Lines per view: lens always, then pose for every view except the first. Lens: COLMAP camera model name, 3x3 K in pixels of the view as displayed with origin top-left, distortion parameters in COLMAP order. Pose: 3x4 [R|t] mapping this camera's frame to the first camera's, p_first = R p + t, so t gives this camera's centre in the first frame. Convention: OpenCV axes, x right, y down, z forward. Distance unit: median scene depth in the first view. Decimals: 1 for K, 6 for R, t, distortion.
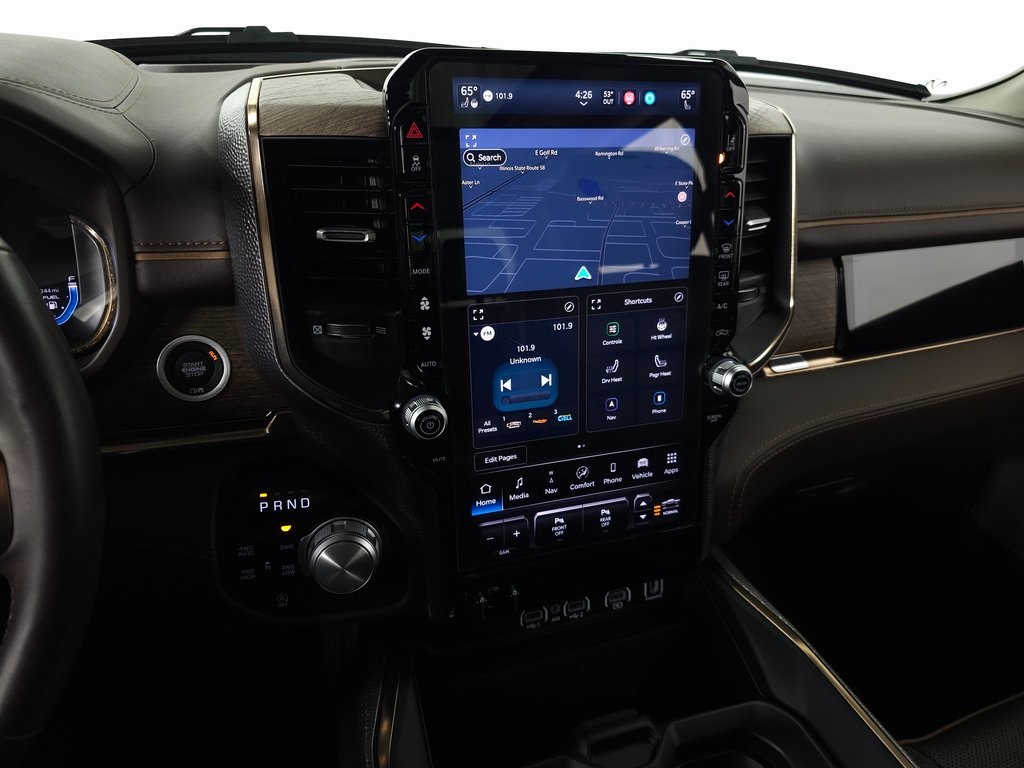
lens RADIAL K [[704.0, 0, 508.9], [0, 704.0, 380.5], [0, 0, 1]] dist [0.067875, -0.089607]
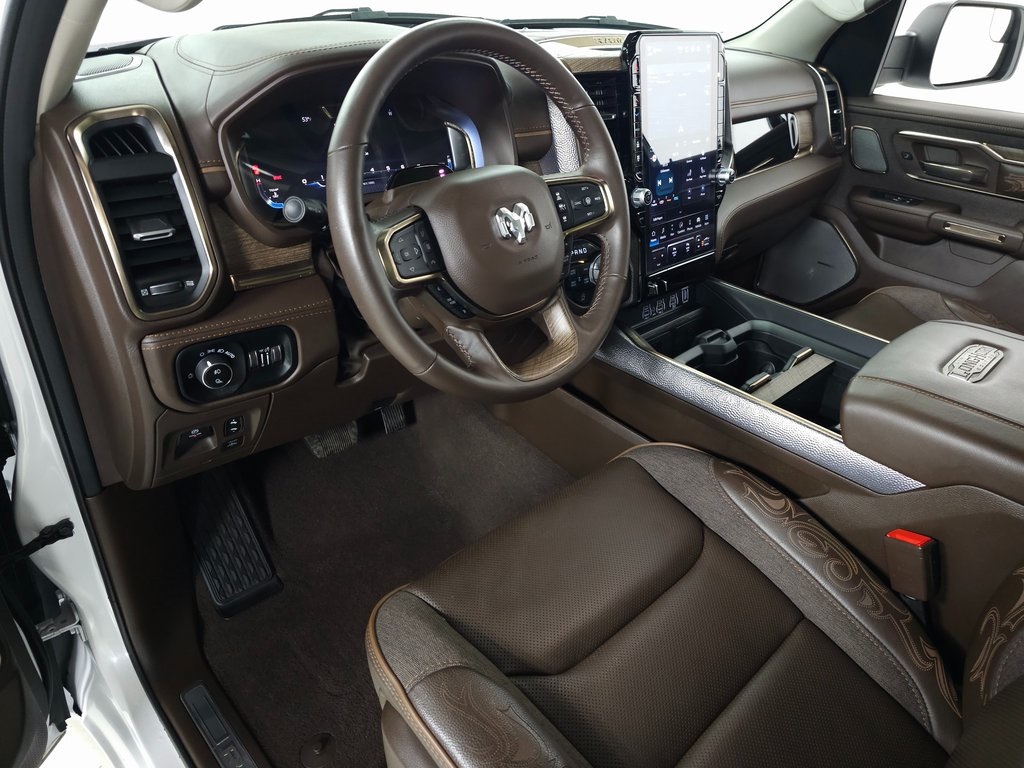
lens RADIAL K [[685.3, 0, 510.1], [0, 685.3, 381.2], [0, 0, 1]] dist [0.023946, -0.035065]
pose [[0.911440, -0.205603, 0.356378, -1.254893], [0.177124, 0.977889, 0.111172, 0.276468], [-0.371355, -0.038203, 0.927704, -0.813923]]
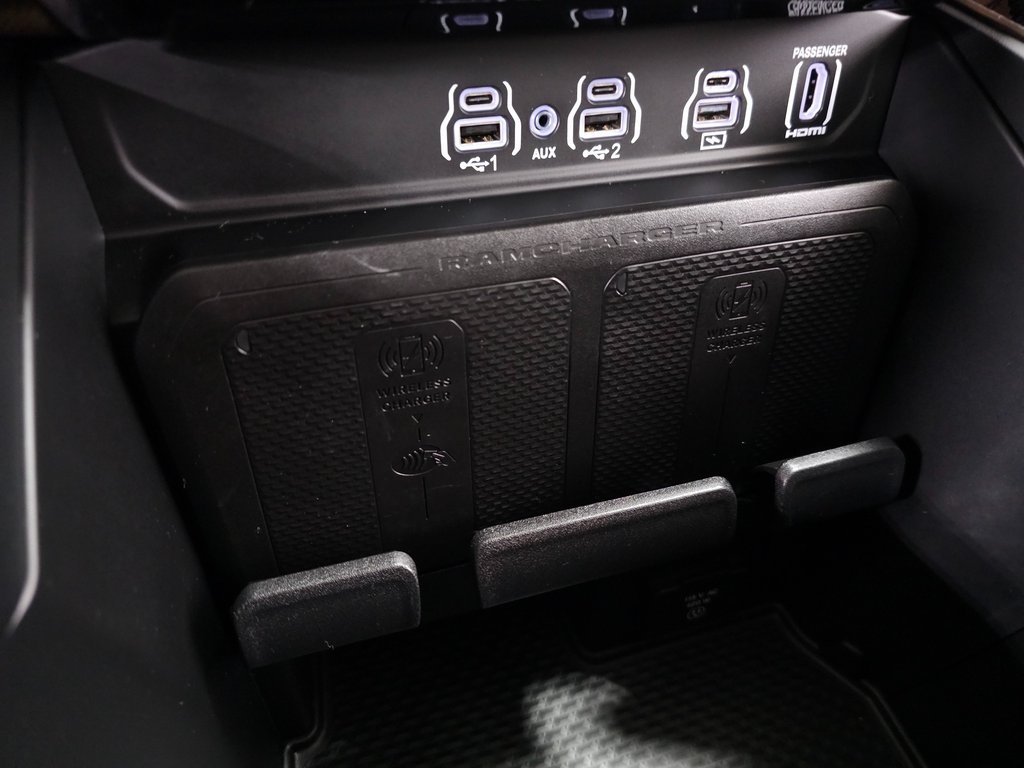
lens RADIAL K [[704.0, 0, 508.9], [0, 704.0, 380.5], [0, 0, 1]] dist [0.067875, -0.089607]
pose [[0.999438, 0.032950, -0.006217, 0.065254], [-0.029472, 0.951641, 0.305795, 0.402429], [0.015993, -0.305439, 0.952077, 0.745294]]
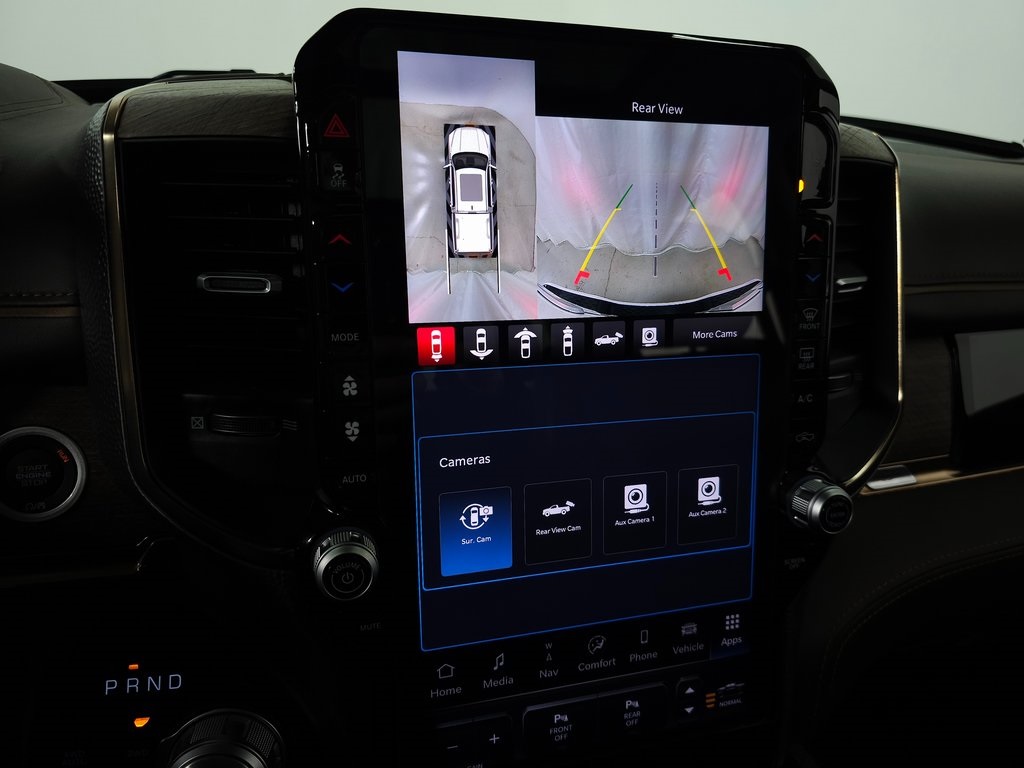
lens RADIAL K [[719.6, 0, 516.2], [0, 719.6, 383.1], [0, 0, 1]] dist [0.000429, -0.002163]
pose [[0.998623, 0.018299, -0.049171, 0.057752], [-0.023798, 0.993233, -0.113676, -0.034827], [0.046758, 0.114690, 0.992300, 0.301455]]
